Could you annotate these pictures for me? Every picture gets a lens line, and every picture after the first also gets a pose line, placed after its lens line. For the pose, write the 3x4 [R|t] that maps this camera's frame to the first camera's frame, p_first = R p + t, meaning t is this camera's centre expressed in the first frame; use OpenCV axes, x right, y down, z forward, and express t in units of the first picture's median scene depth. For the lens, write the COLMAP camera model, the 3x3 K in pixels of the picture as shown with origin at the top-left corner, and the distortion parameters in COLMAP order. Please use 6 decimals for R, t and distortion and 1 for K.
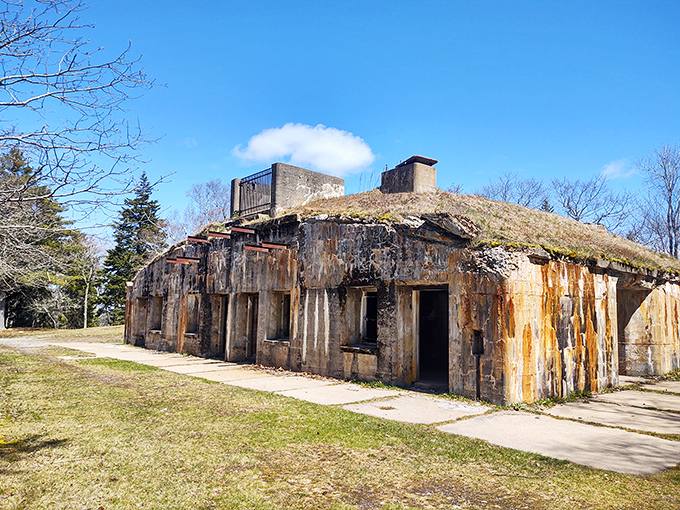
lens RADIAL K [[527.3, 0, 340.0], [0, 527.3, 255.0], [0, 0, 1]] dist [0.011575, 0.001194]
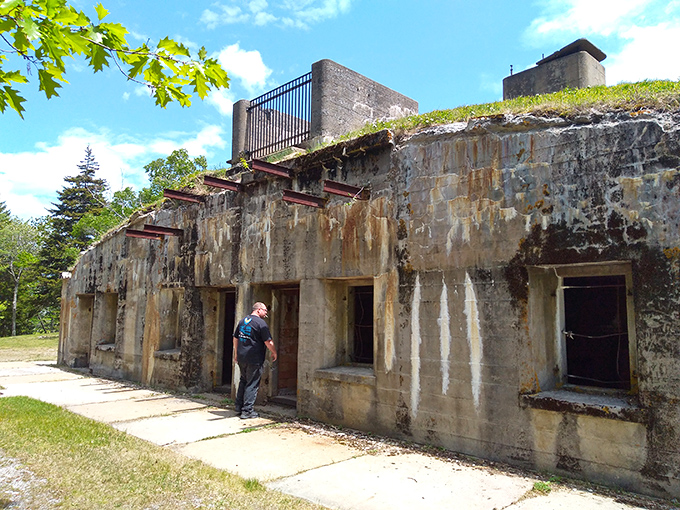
lens RADIAL K [[603.3, 0, 340.0], [0, 603.3, 255.0], [0, 0, 1]] dist [0.050277, -0.002689]
pose [[0.999350, 0.005399, 0.035645, -0.131900], [-0.005663, 0.999957, 0.007318, 0.036725], [-0.035604, -0.007515, 0.999338, 0.359284]]
